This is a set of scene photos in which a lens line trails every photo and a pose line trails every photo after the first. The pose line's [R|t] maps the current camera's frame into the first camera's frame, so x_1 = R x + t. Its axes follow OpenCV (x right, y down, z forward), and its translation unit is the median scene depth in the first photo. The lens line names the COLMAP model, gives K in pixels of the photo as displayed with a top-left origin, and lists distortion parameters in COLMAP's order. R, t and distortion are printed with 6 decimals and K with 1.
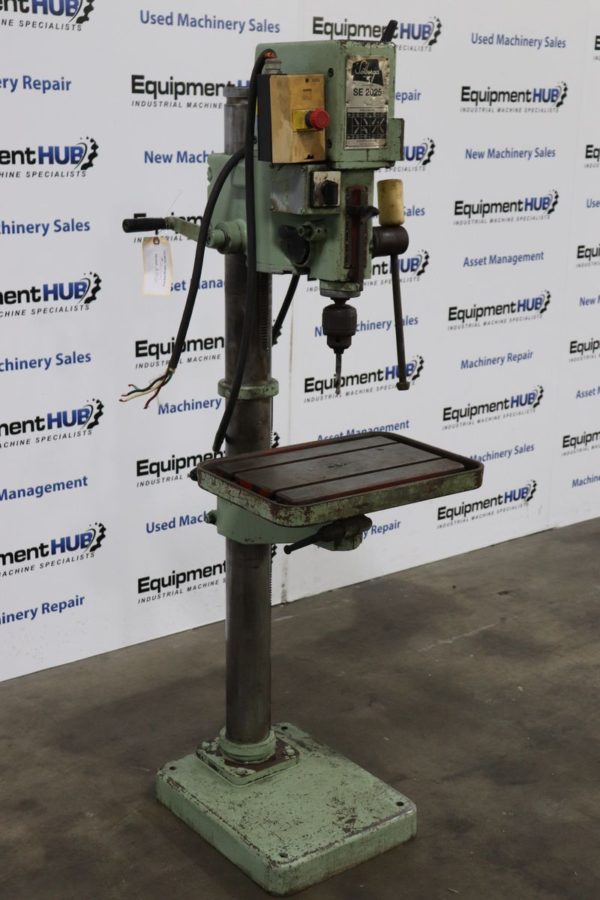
lens RADIAL K [[1233.6, 0, 300.0], [0, 1233.6, 450.0], [0, 0, 1]] dist [0.004811, 0.279144]
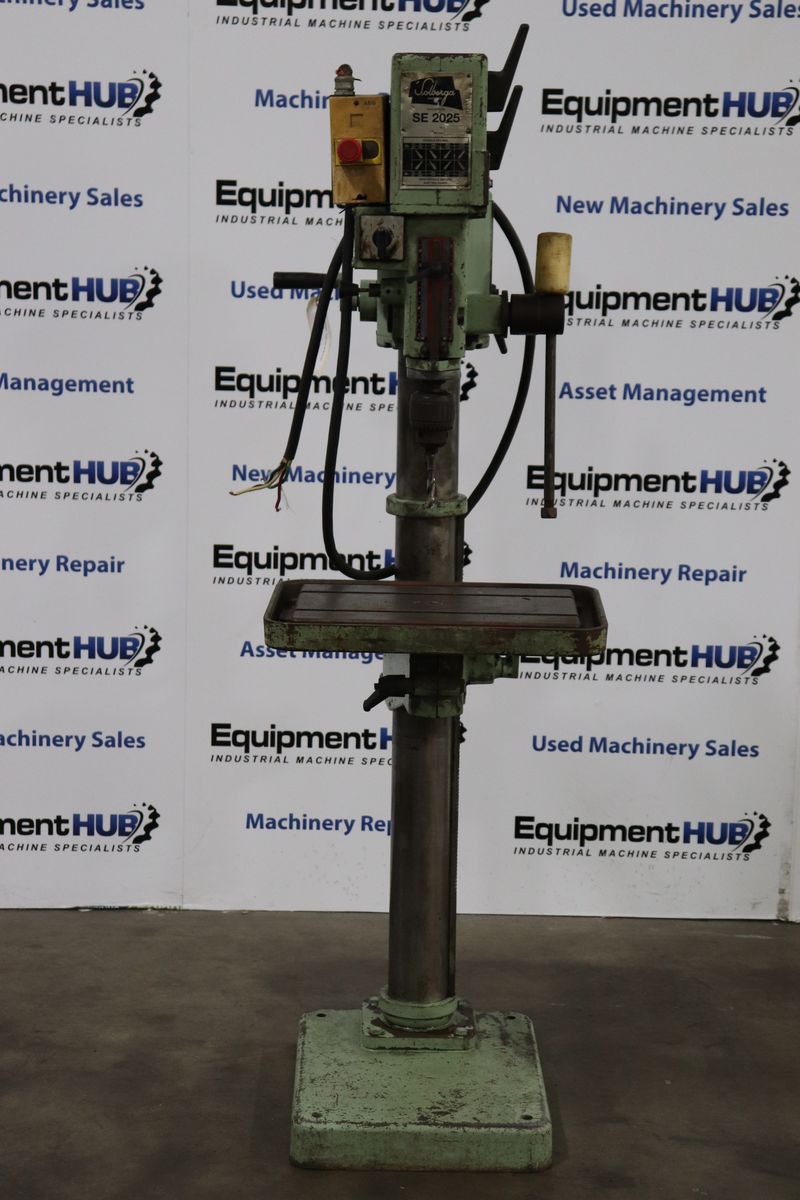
lens RADIAL K [[2533.2, 0, 400.0], [0, 2533.2, 600.0], [0, 0, 1]] dist [0.332528, 0.246839]
pose [[0.799458, 0.114527, -0.589703, 0.757272], [-0.166067, 0.985537, -0.033733, 0.054035], [0.577311, 0.124899, 0.806915, -0.218179]]
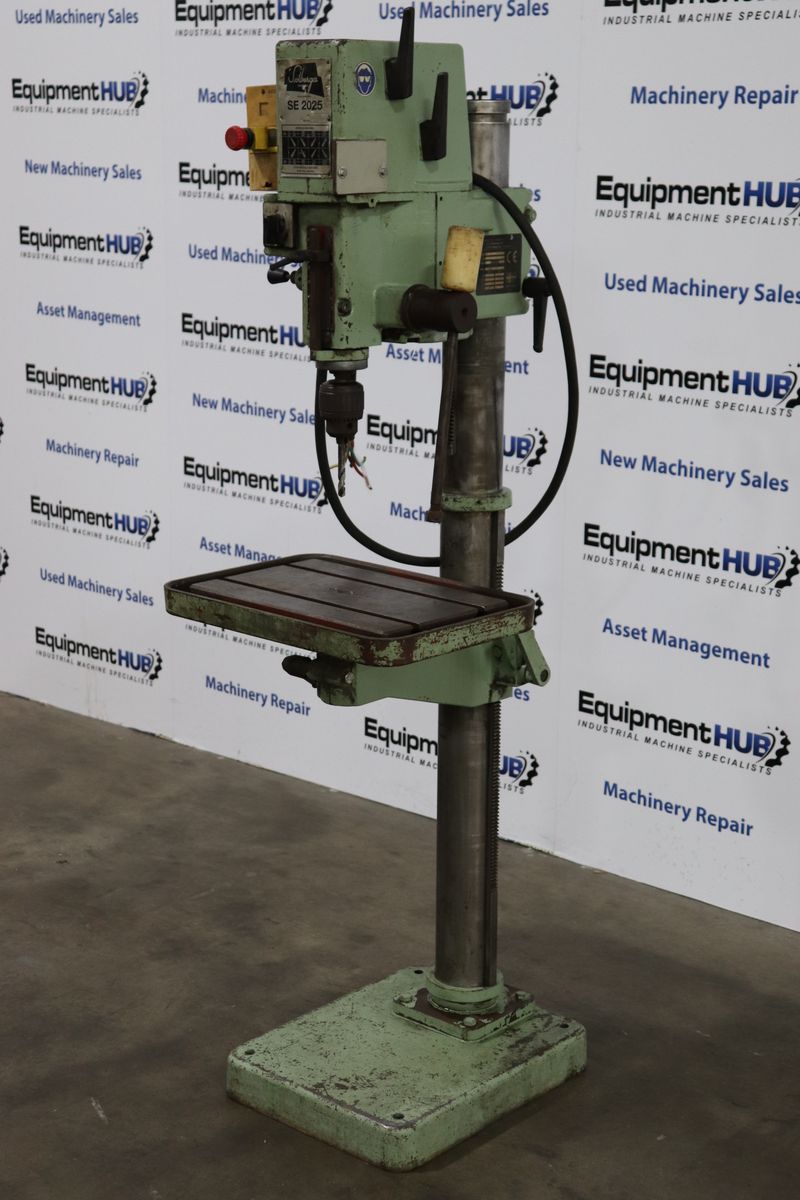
lens RADIAL K [[2033.8, 0, 394.0], [0, 2033.8, 603.4], [0, 0, 1]] dist [0.154151, 0.242593]
pose [[0.187932, 0.218136, -0.957652, 1.010230], [-0.266317, 0.949816, 0.164088, -0.158671], [0.945387, 0.224202, 0.236595, 0.593918]]
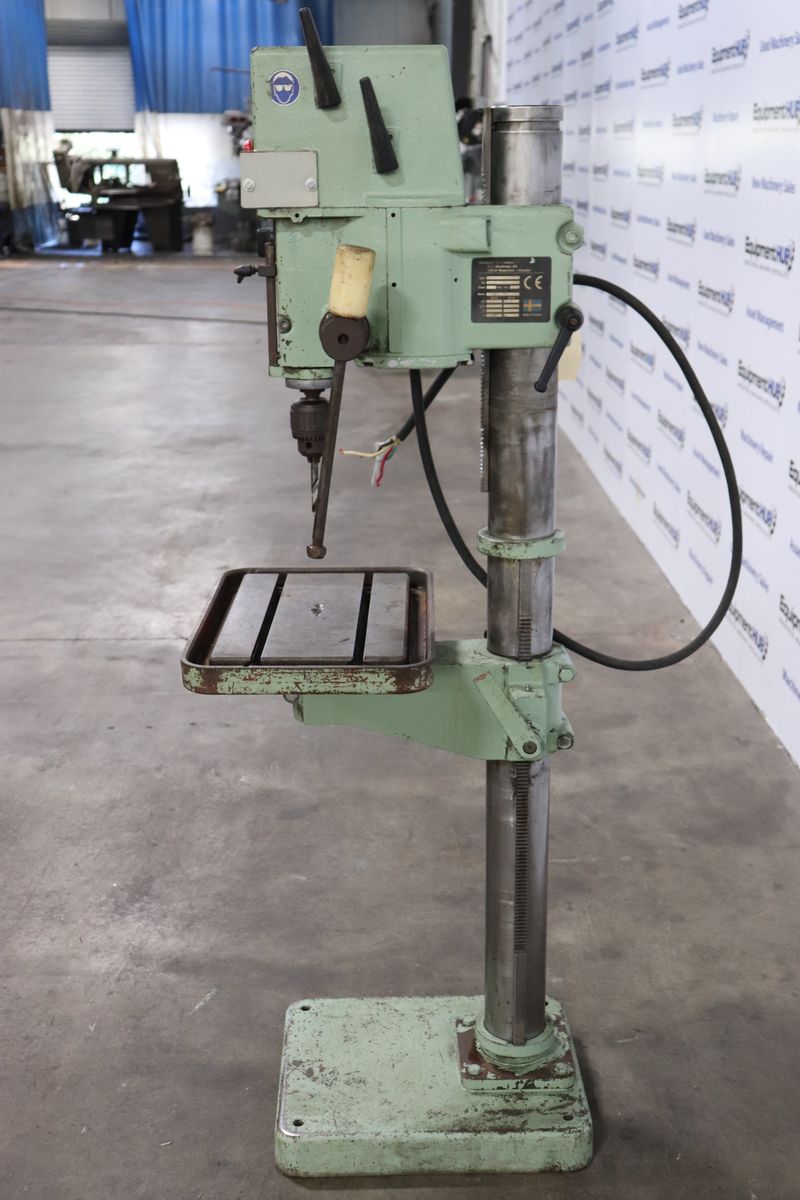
lens RADIAL K [[1492.9, 0, 400.0], [0, 1492.9, 600.0], [0, 0, 1]] dist [0.005817, 0.044504]
pose [[-0.602943, 0.227685, -0.764604, 0.570492], [-0.209727, 0.879462, 0.427271, -0.322590], [0.769724, 0.417978, -0.482514, 1.201782]]
